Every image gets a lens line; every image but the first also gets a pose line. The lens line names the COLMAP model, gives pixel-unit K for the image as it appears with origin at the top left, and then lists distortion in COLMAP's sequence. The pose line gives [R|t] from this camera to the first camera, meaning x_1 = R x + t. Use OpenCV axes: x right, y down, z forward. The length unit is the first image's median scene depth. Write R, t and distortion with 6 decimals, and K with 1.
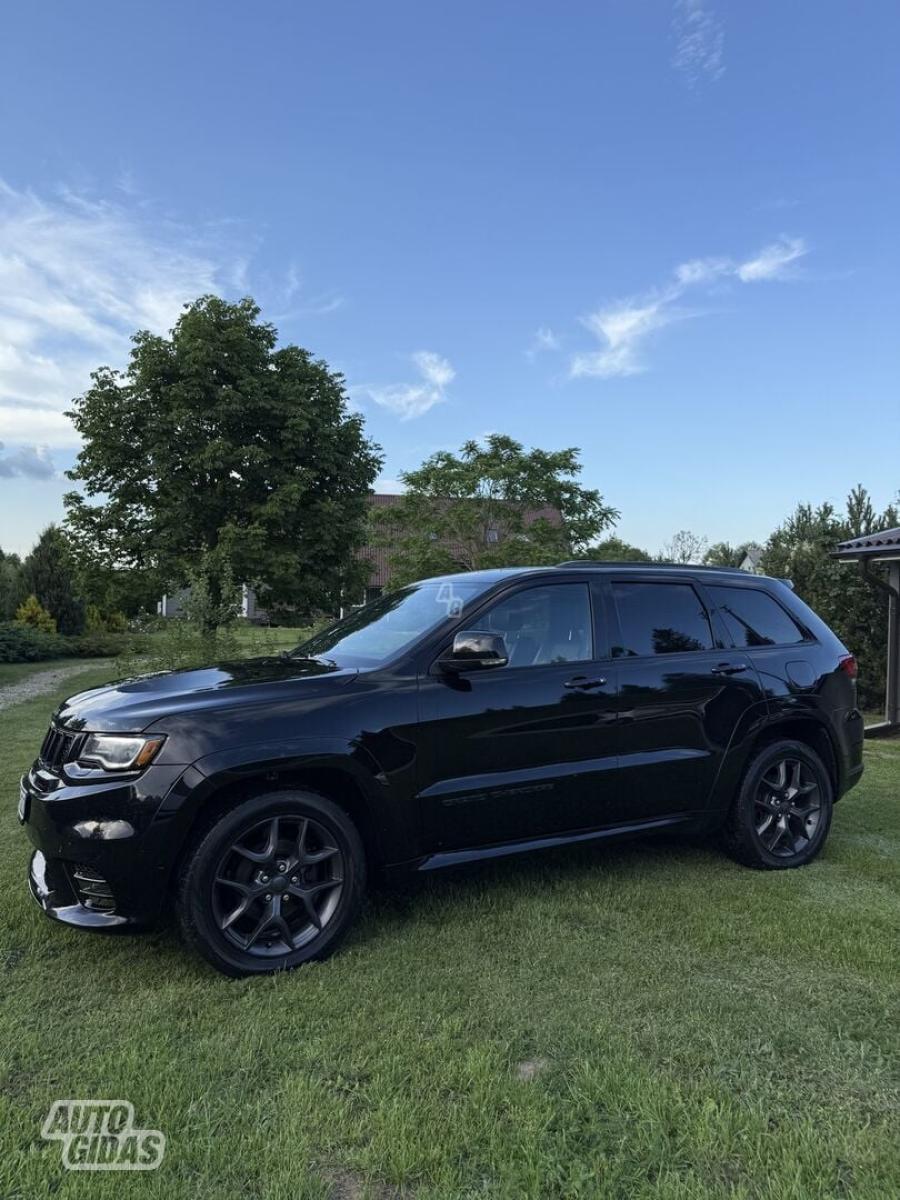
lens RADIAL K [[908.6, 0, 431.1], [0, 908.6, 596.2], [0, 0, 1]] dist [0.092609, -0.218666]
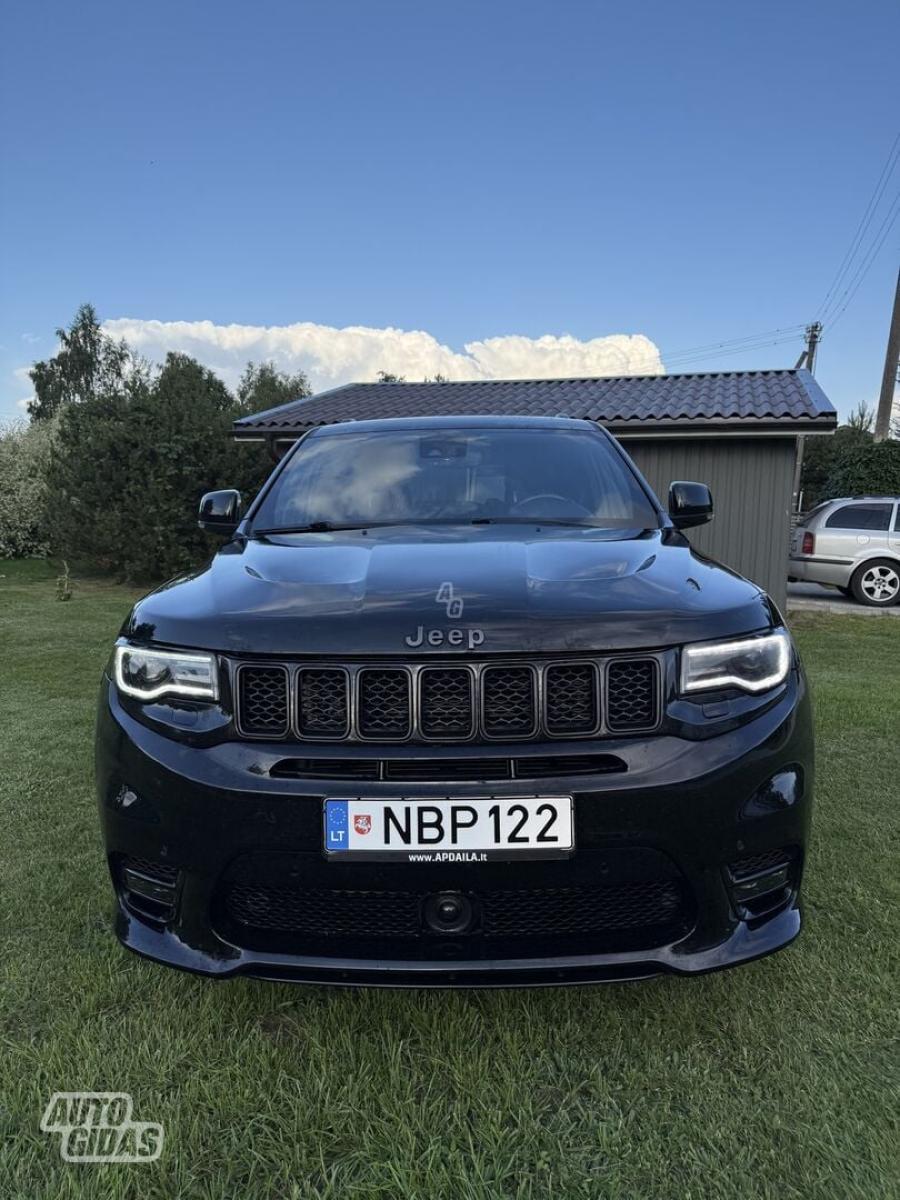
lens RADIAL K [[908.6, 0, 431.1], [0, 908.6, 596.2], [0, 0, 1]] dist [0.092609, -0.218666]
pose [[0.418705, -0.091119, 0.903539, -0.168571], [-0.012010, 0.994311, 0.105839, 0.010799], [-0.908043, -0.055167, 0.415229, 0.161597]]
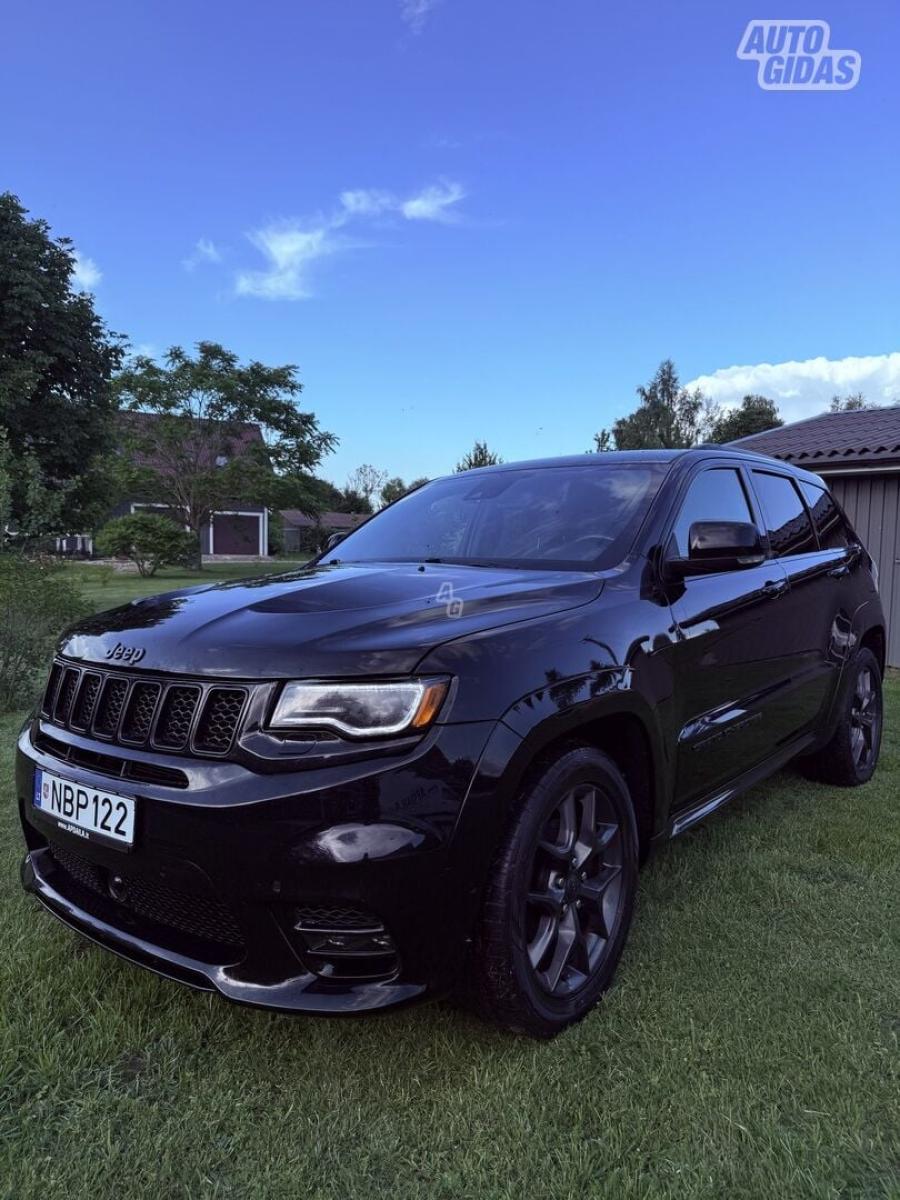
lens RADIAL K [[908.6, 0, 431.1], [0, 908.6, 596.2], [0, 0, 1]] dist [0.092609, -0.218666]
pose [[0.915760, -0.019285, 0.401262, -0.090718], [-0.007731, 0.997816, 0.065600, 0.010049], [-0.401651, -0.063176, 0.913611, 0.076362]]
